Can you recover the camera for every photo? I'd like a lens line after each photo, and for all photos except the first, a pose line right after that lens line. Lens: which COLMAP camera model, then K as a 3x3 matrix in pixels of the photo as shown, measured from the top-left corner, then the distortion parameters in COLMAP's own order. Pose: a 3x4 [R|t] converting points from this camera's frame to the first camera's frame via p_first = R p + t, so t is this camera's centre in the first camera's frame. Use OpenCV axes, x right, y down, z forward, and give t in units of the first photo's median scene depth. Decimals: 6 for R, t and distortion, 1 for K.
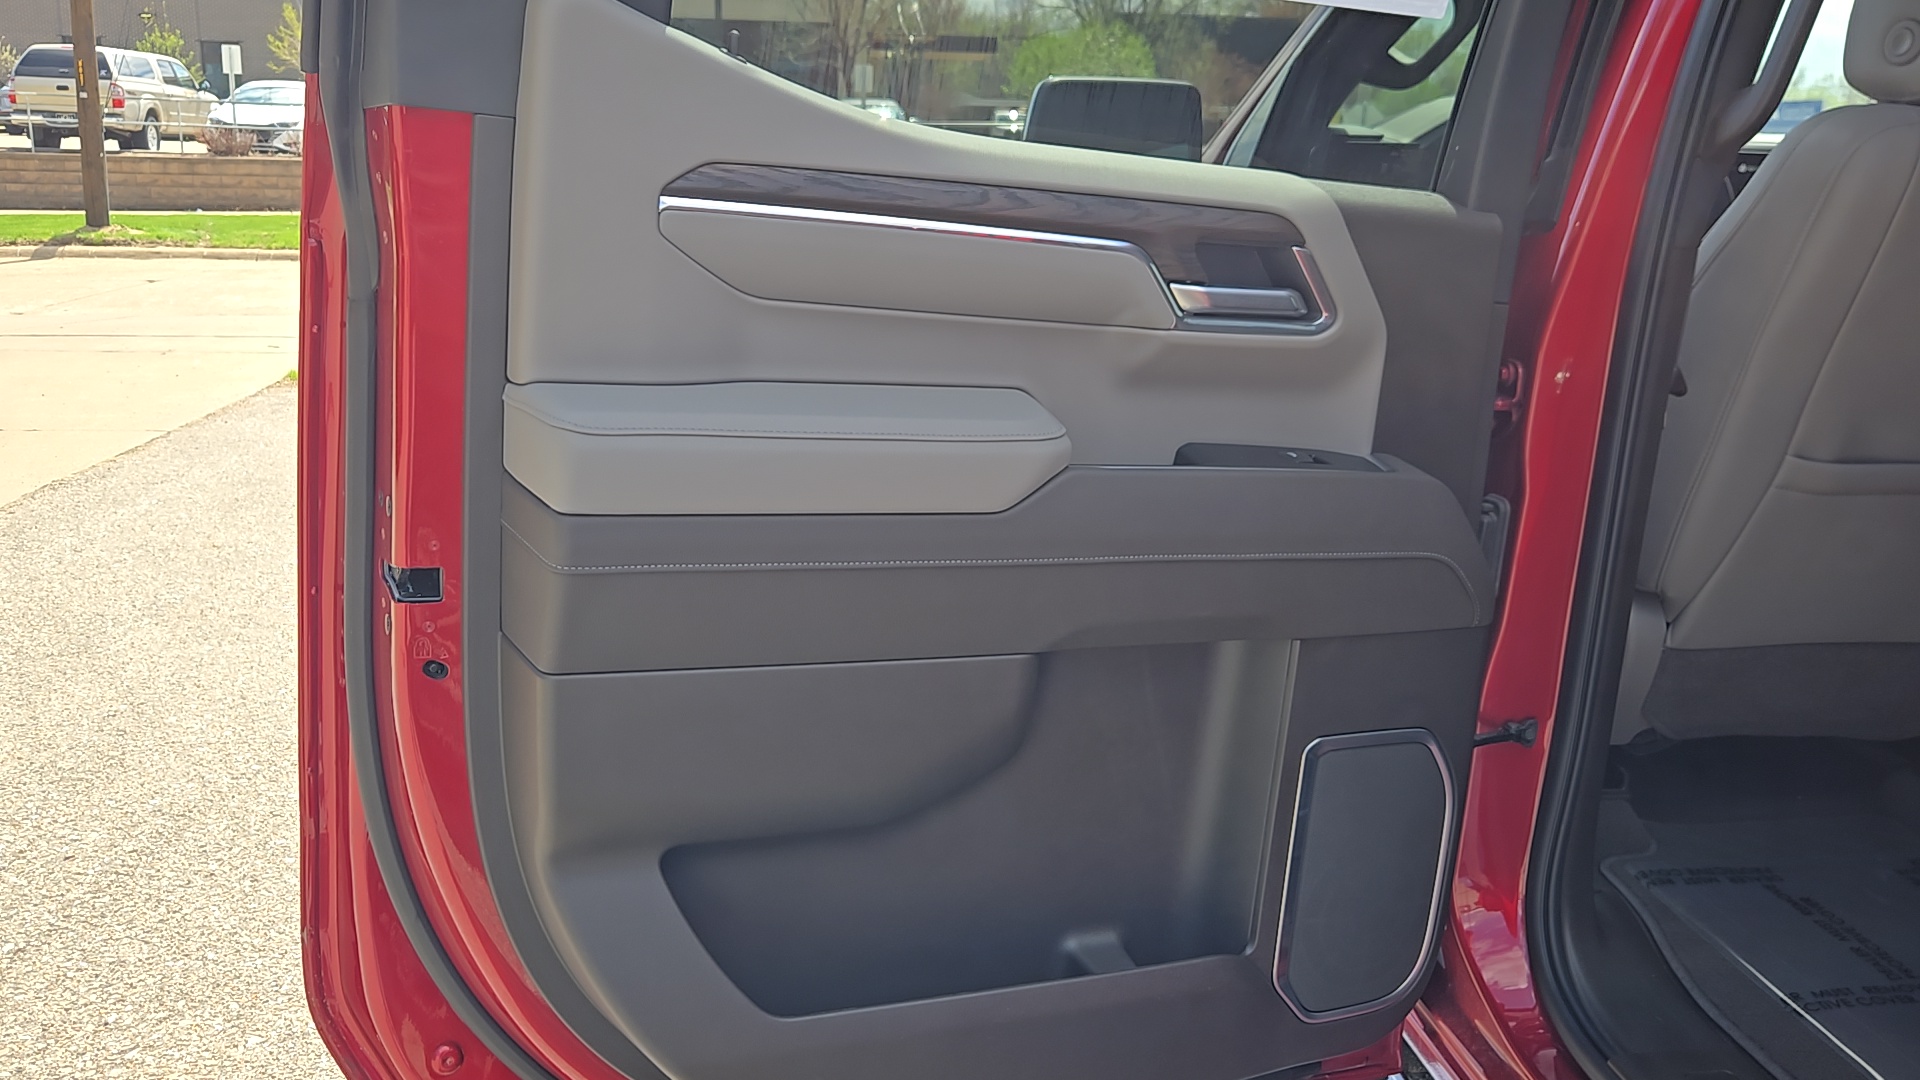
lens RADIAL K [[1603.8, 0, 957.2], [0, 1603.8, 532.6], [0, 0, 1]] dist [0.011388, -0.005614]
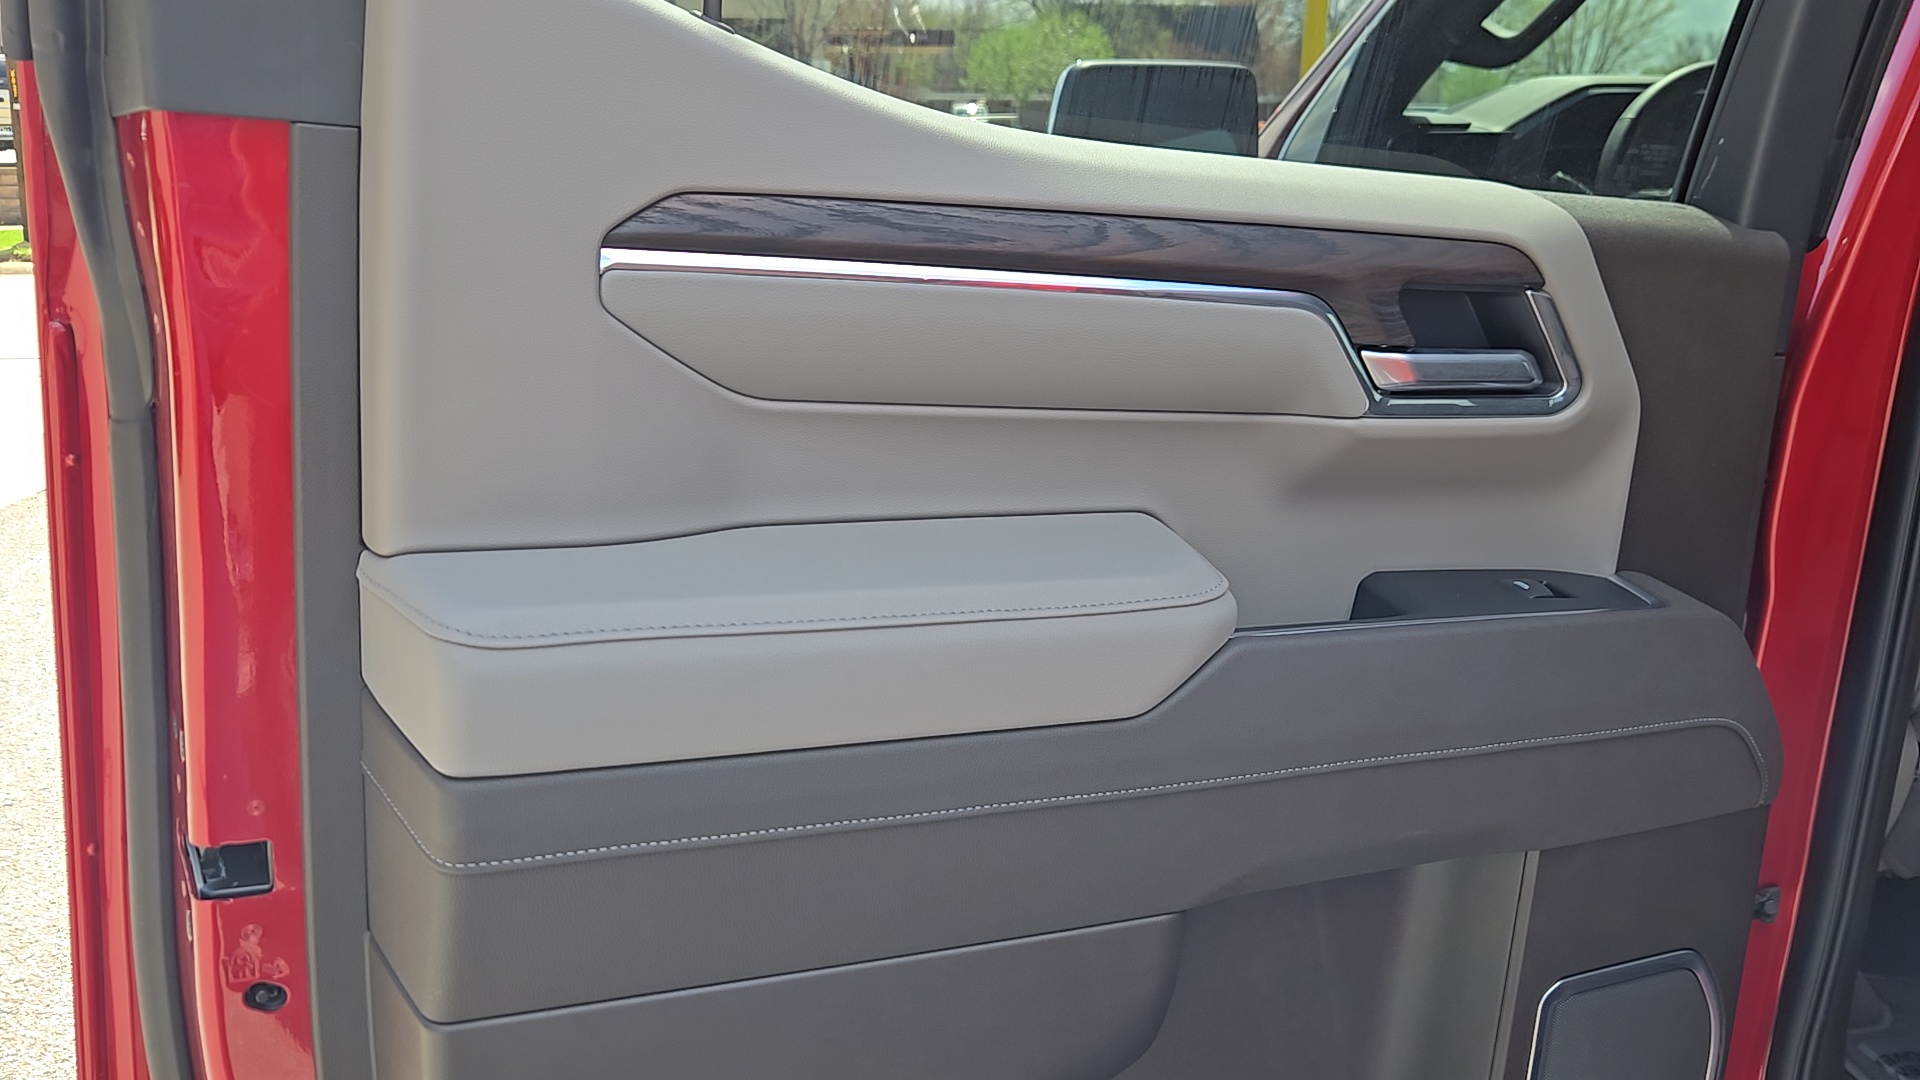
lens RADIAL K [[1603.8, 0, 955.8], [0, 1603.8, 535.4], [0, 0, 1]] dist [0.011388, -0.005614]
pose [[0.999503, -0.024497, 0.019852, -0.050104], [0.024400, 0.999689, 0.005120, -0.078751], [-0.019971, -0.004633, 0.999790, 0.300687]]
